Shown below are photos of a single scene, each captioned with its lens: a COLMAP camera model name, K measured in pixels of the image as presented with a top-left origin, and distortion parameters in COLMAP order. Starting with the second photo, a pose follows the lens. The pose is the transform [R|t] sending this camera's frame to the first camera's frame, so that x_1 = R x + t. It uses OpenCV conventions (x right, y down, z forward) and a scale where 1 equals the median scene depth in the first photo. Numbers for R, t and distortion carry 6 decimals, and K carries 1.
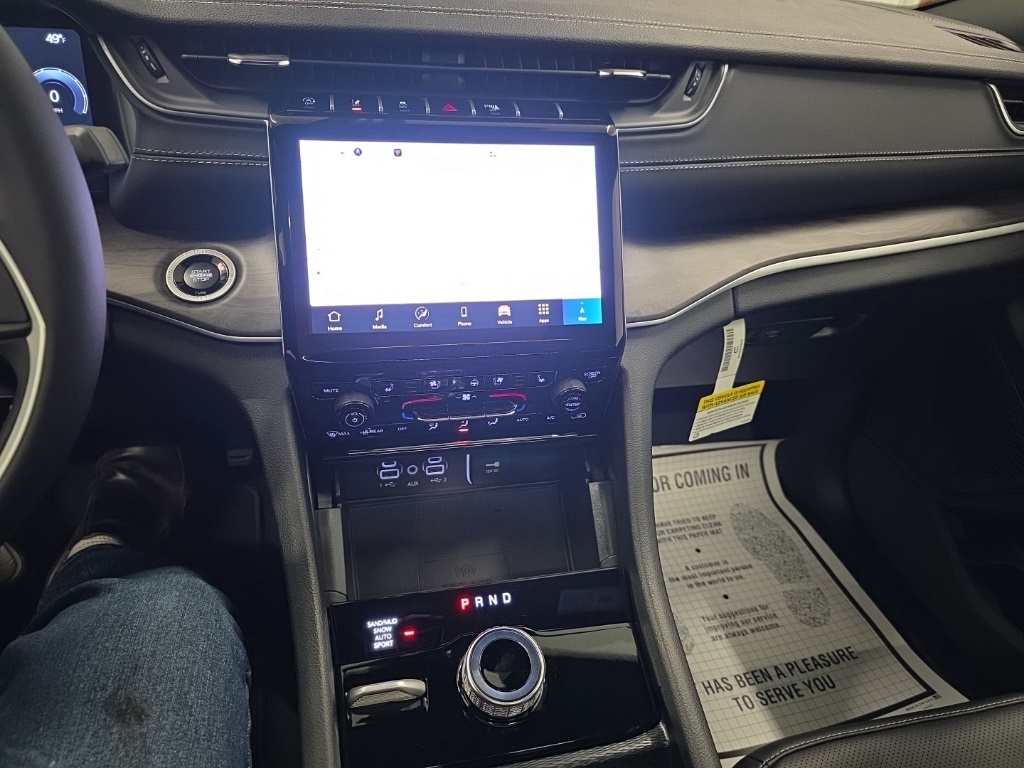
lens RADIAL K [[696.3, 0, 511.1], [0, 696.3, 386.8], [0, 0, 1]] dist [0.046962, -0.032324]
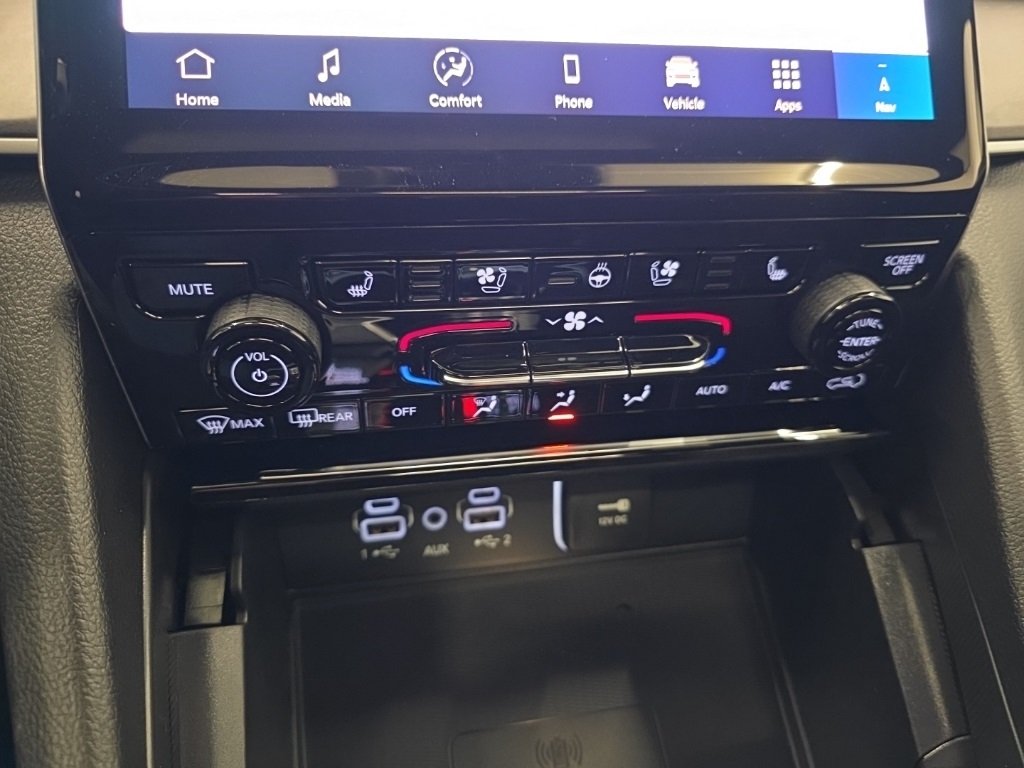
lens RADIAL K [[696.3, 0, 512.3], [0, 696.3, 383.0], [0, 0, 1]] dist [0.046962, -0.032324]
pose [[0.998953, -0.013350, -0.043758, -0.080984], [0.010488, 0.997830, -0.064997, 0.070791], [0.044531, 0.064470, 0.996926, 0.627511]]
